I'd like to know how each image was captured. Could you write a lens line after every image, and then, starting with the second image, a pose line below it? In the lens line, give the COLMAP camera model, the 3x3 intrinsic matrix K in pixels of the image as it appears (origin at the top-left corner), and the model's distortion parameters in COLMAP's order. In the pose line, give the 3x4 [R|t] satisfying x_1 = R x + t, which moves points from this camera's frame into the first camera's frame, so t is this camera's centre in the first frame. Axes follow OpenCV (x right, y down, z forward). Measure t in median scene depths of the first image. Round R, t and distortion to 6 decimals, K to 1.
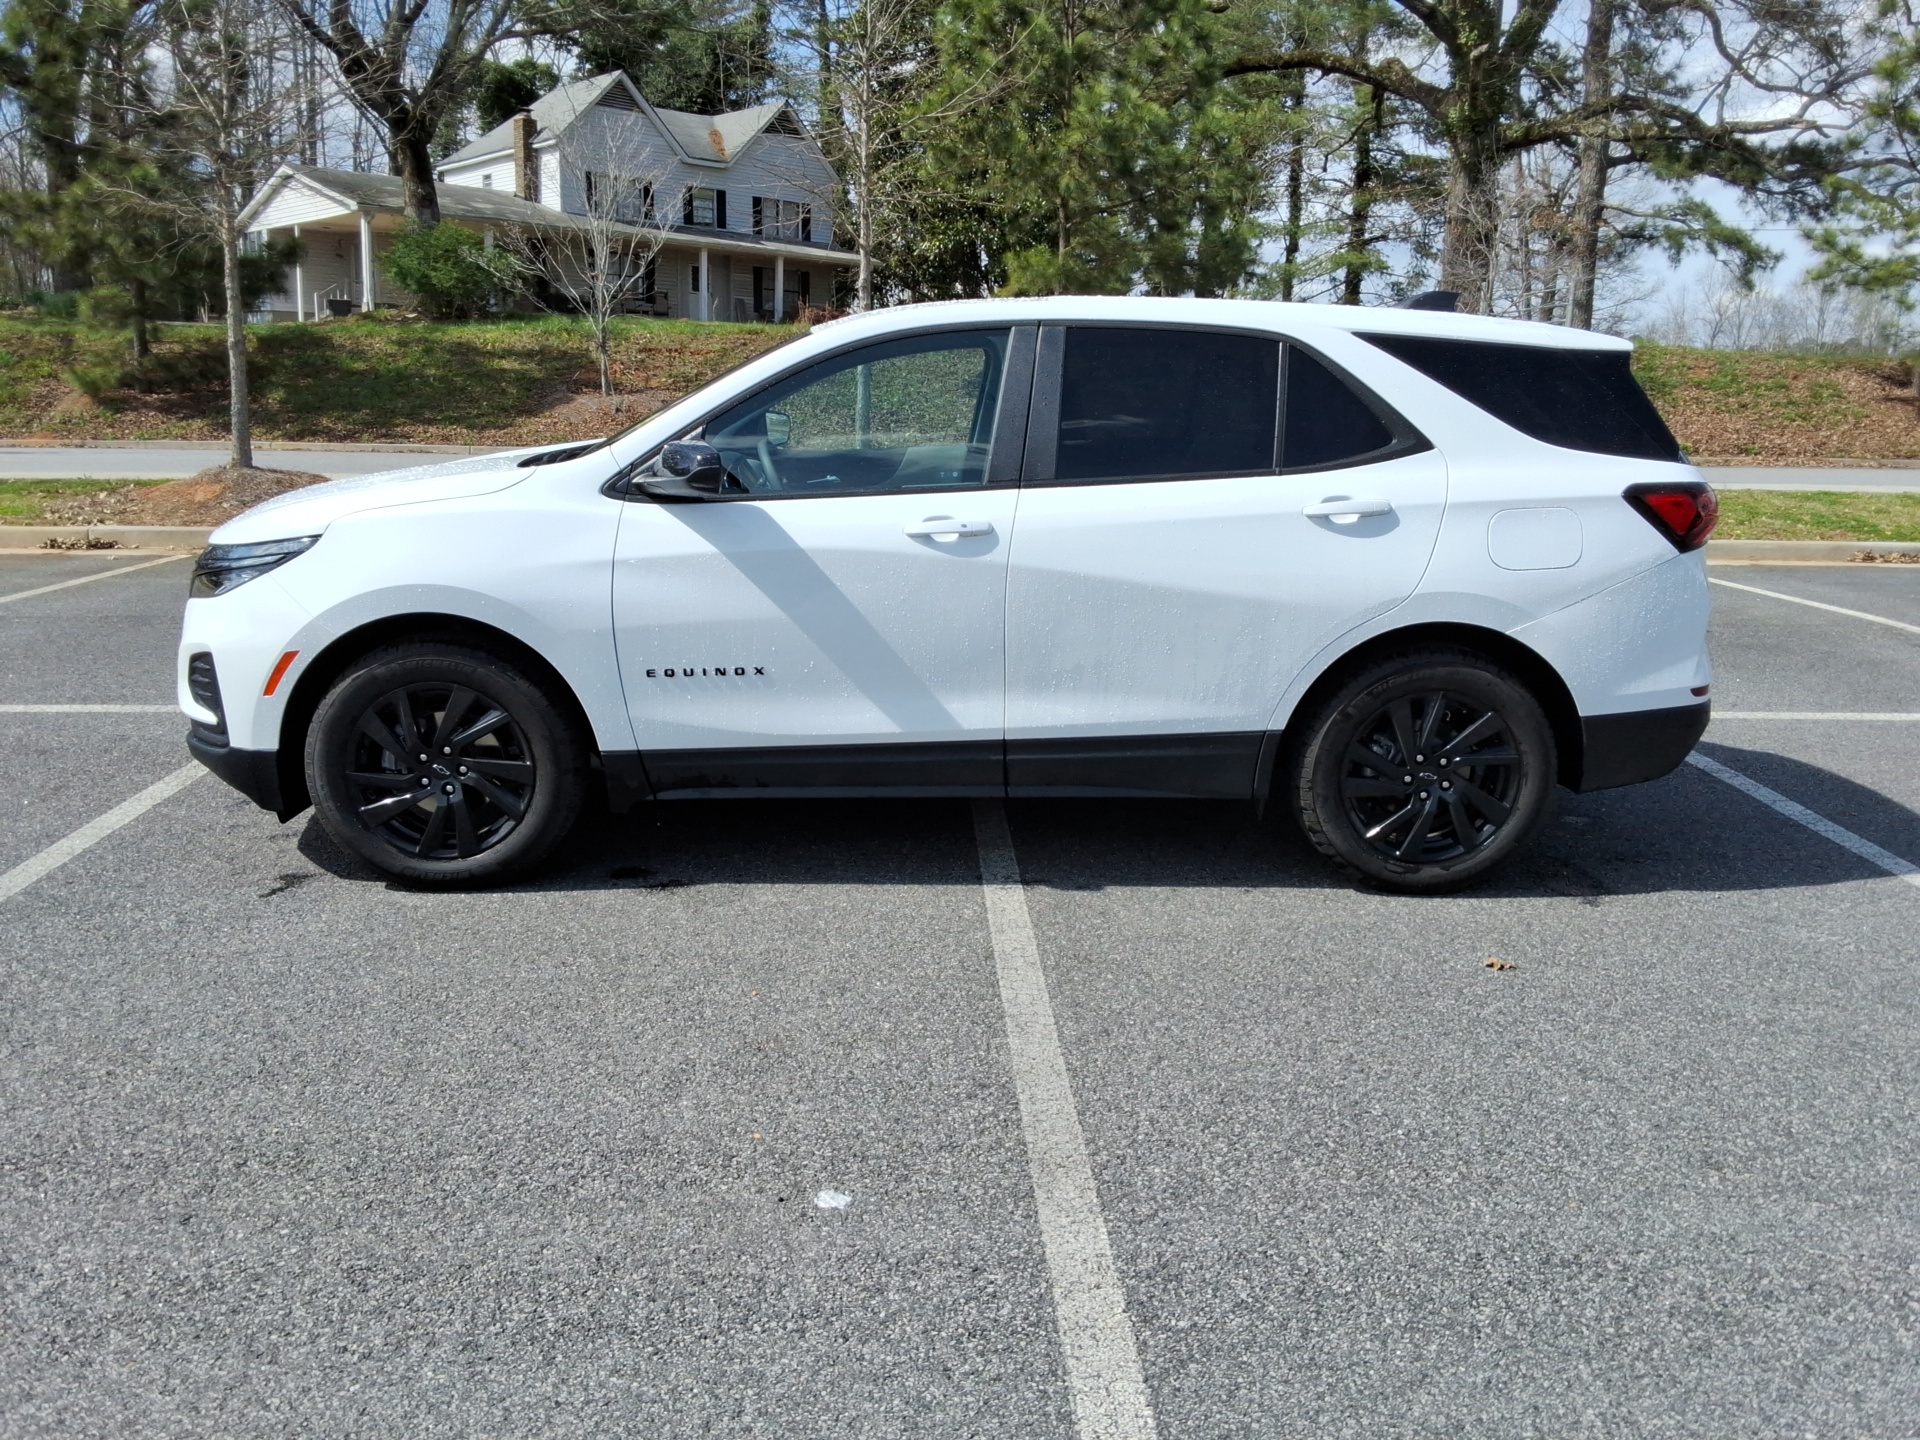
lens RADIAL K [[1530.5, 0, 972.4], [0, 1530.5, 701.8], [0, 0, 1]] dist [0.118427, -0.184183]
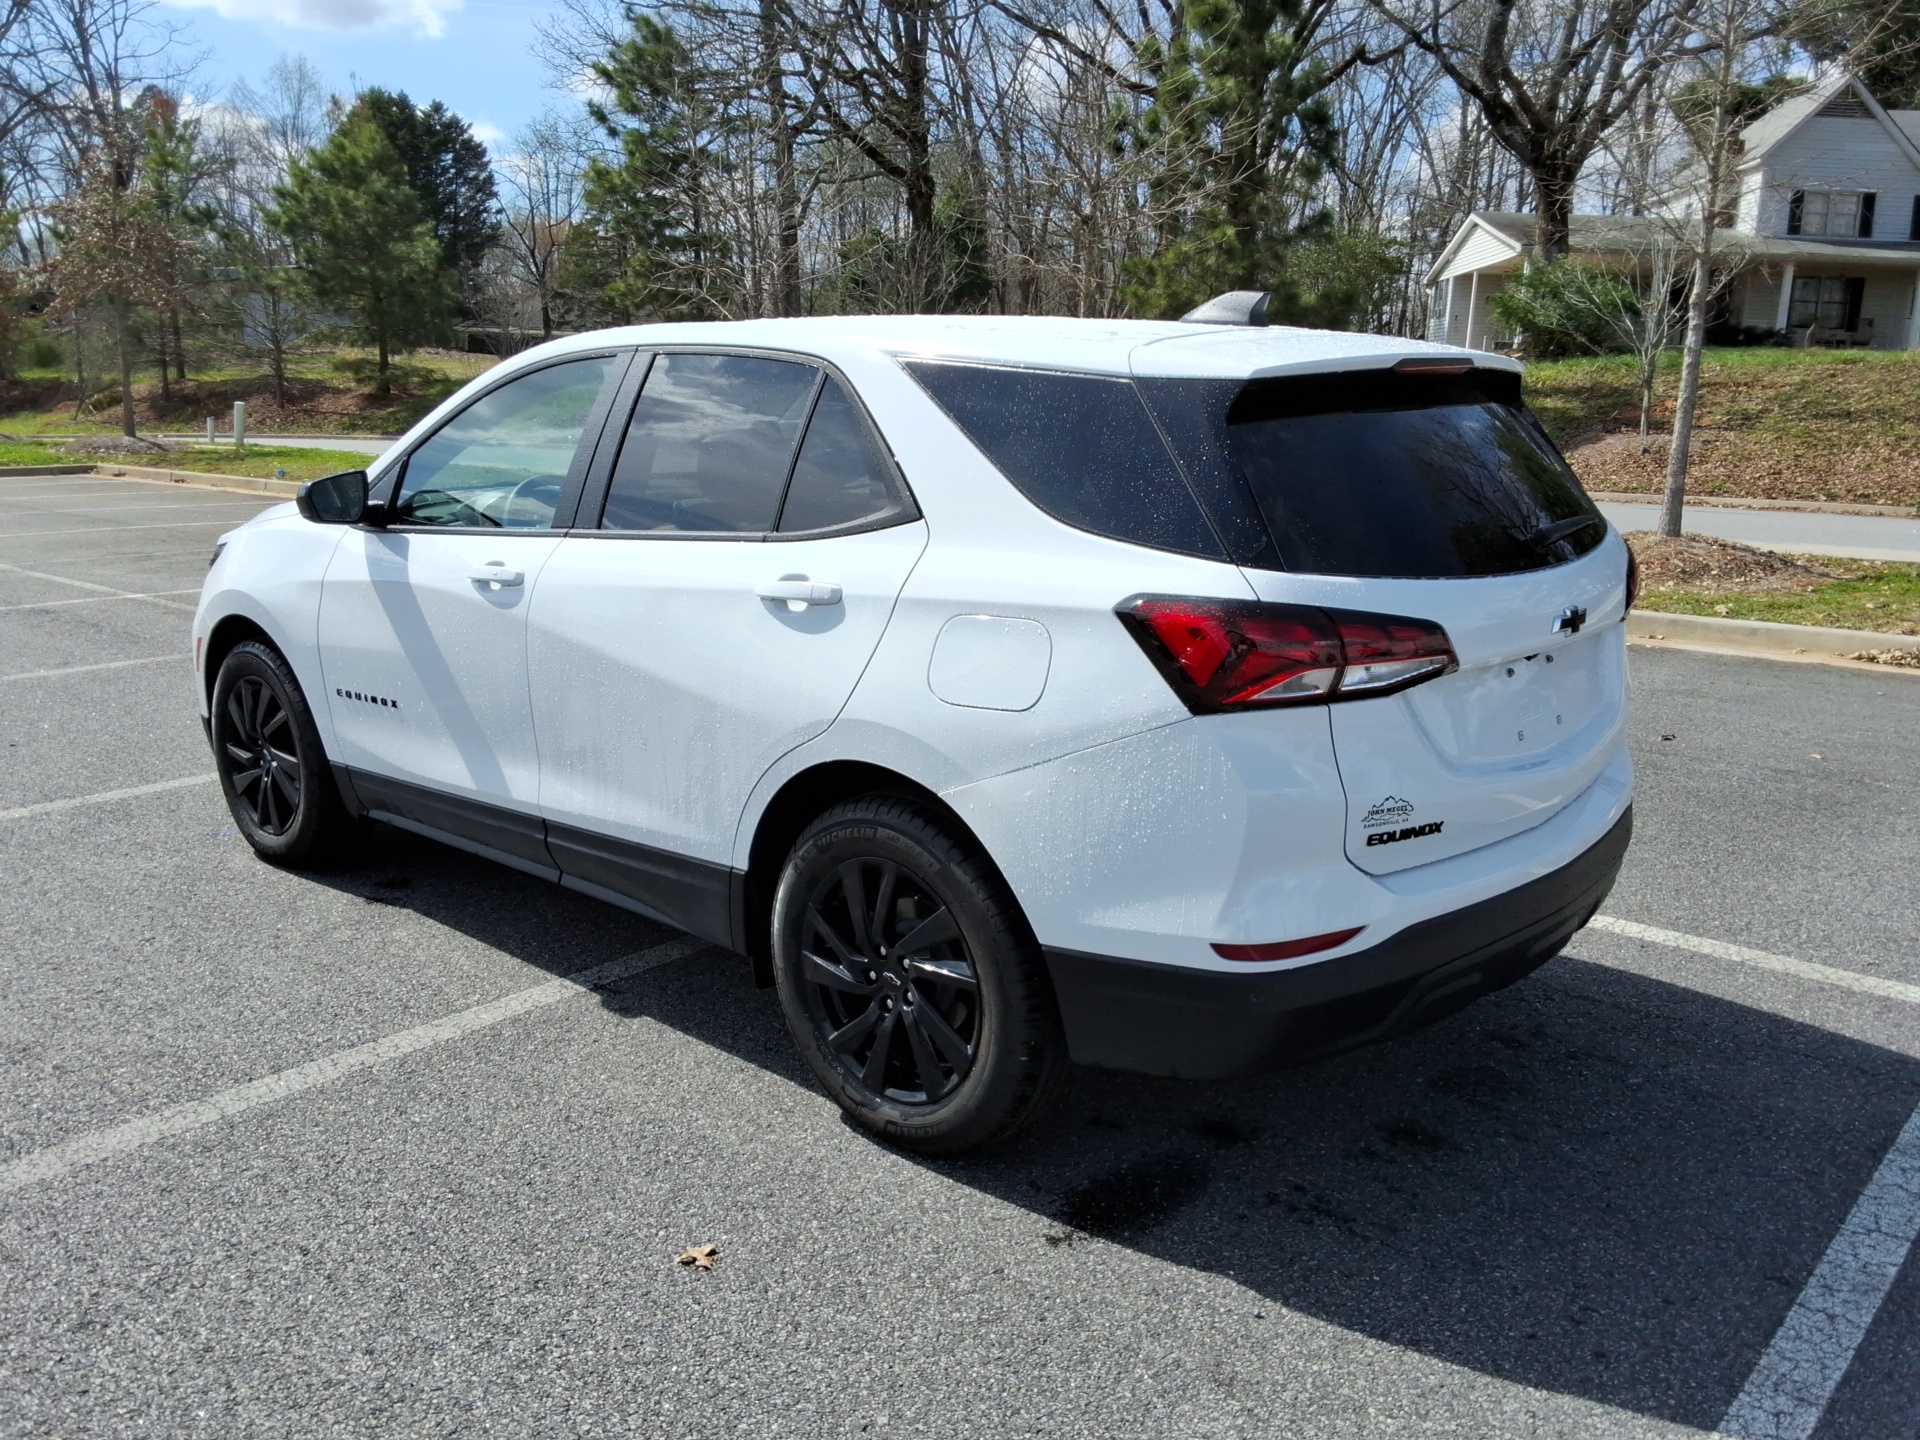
lens RADIAL K [[1530.5, 0, 972.4], [0, 1530.5, 701.8], [0, 0, 1]] dist [0.118427, -0.184183]
pose [[0.722534, 0.130804, -0.678849, 0.790766], [-0.147396, 0.988507, 0.033590, -0.107264], [0.675440, 0.075789, 0.733510, 0.503501]]
